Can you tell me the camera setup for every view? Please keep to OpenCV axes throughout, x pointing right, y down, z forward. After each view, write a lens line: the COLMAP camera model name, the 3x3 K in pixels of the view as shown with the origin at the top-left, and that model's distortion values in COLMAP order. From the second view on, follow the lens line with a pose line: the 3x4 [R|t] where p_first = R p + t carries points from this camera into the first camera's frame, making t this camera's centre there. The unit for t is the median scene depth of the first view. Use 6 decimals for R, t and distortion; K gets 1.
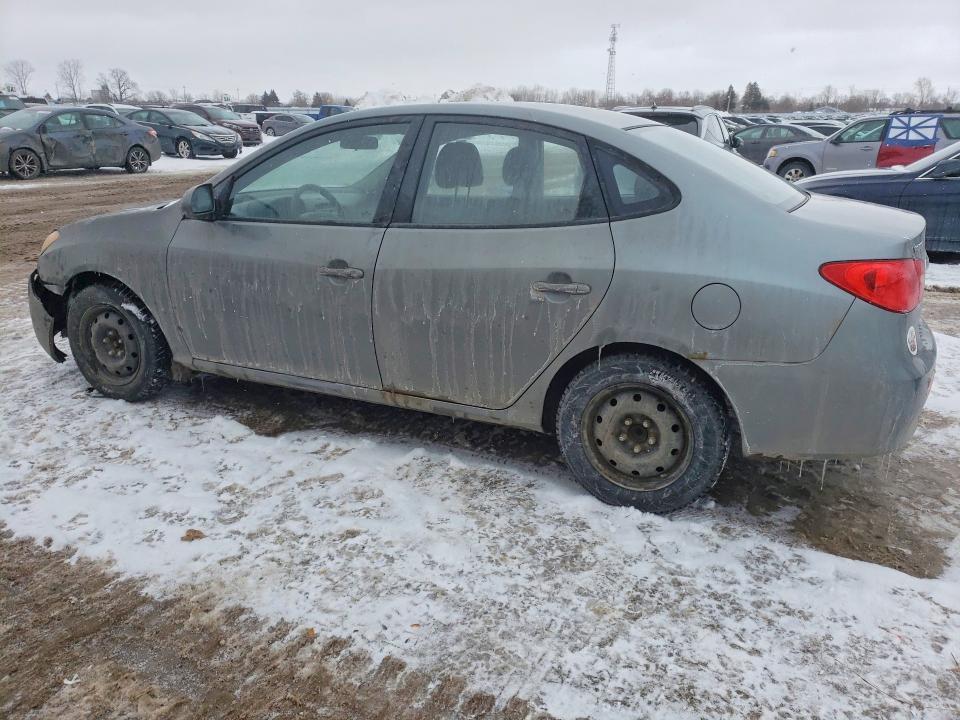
lens RADIAL K [[756.7, 0, 508.4], [0, 756.7, 360.5], [0, 0, 1]] dist [0.379108, -0.604130]
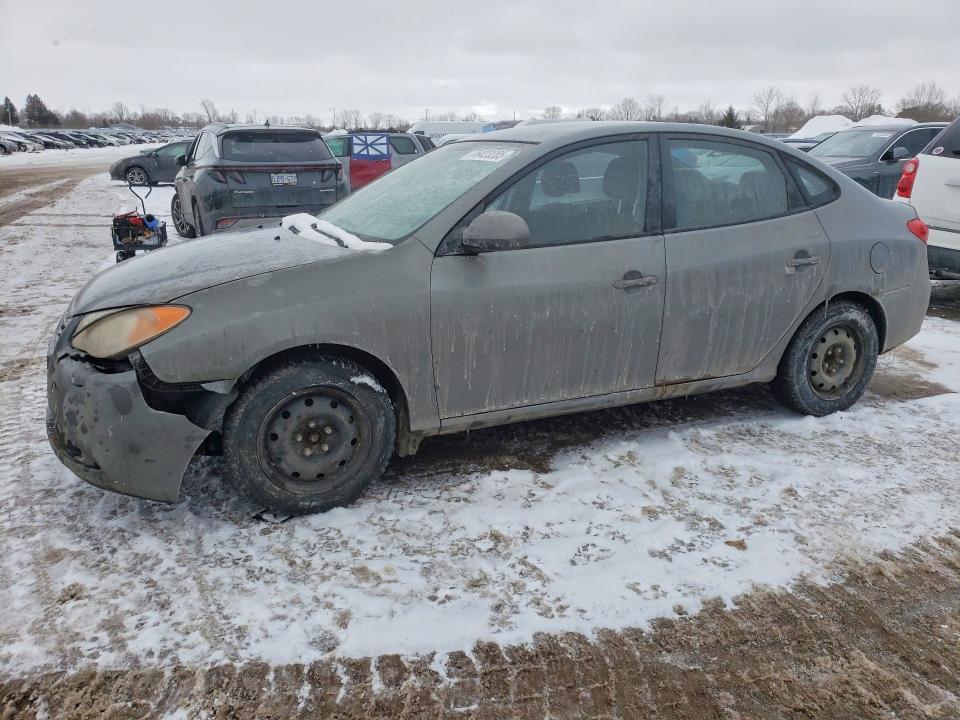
lens RADIAL K [[731.8, 0, 480.0], [0, 731.8, 360.0], [0, 0, 1]] dist [0.013827, 0.005643]
pose [[0.660509, -0.221899, 0.717279, -1.075557], [0.220197, 0.970572, 0.097488, -0.153781], [-0.717803, 0.093551, 0.689933, 0.479499]]
